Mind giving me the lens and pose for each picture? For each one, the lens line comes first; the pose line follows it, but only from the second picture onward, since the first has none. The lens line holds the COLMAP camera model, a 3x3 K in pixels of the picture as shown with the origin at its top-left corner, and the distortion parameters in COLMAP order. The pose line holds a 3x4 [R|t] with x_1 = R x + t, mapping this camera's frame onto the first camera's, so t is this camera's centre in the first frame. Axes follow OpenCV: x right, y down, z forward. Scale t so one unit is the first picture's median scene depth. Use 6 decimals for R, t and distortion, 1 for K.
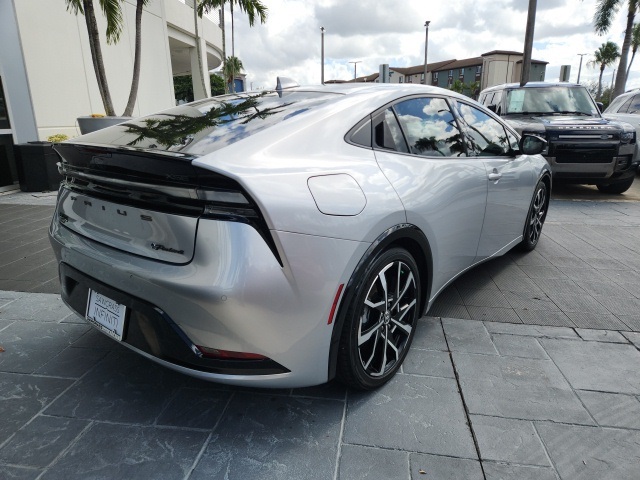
lens RADIAL K [[429.8, 0, 321.2], [0, 429.8, 238.9], [0, 0, 1]] dist [0.074751, -0.066805]
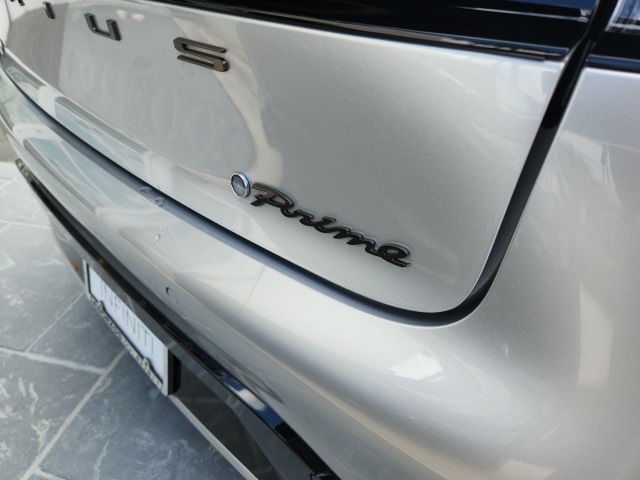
lens RADIAL K [[437.2, 0, 324.4], [0, 437.2, 241.8], [0, 0, 1]] dist [0.041090, -0.051106]
pose [[0.993099, 0.056332, -0.102863, -0.259057], [-0.014407, 0.929045, 0.369687, -0.035645], [0.116389, -0.365653, 0.923445, 0.636666]]
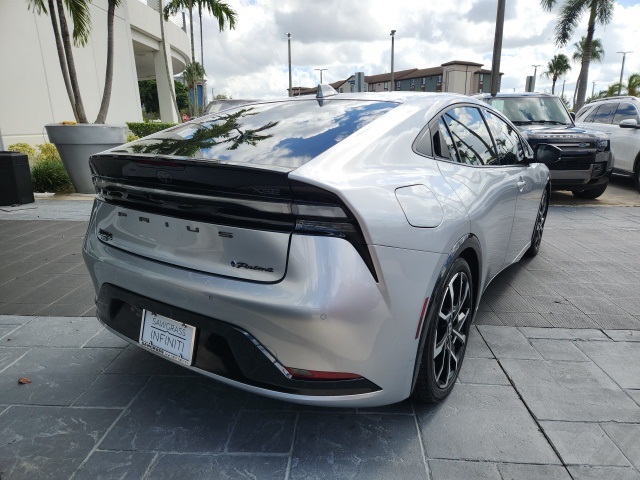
lens RADIAL K [[432.7, 0, 331.0], [0, 432.7, 249.2], [0, 0, 1]] dist [0.060958, -0.051759]
pose [[0.994765, -0.025392, 0.098985, -0.219907], [0.024948, 0.999672, 0.005718, -0.013344], [-0.099098, -0.003219, 0.995073, 0.031552]]
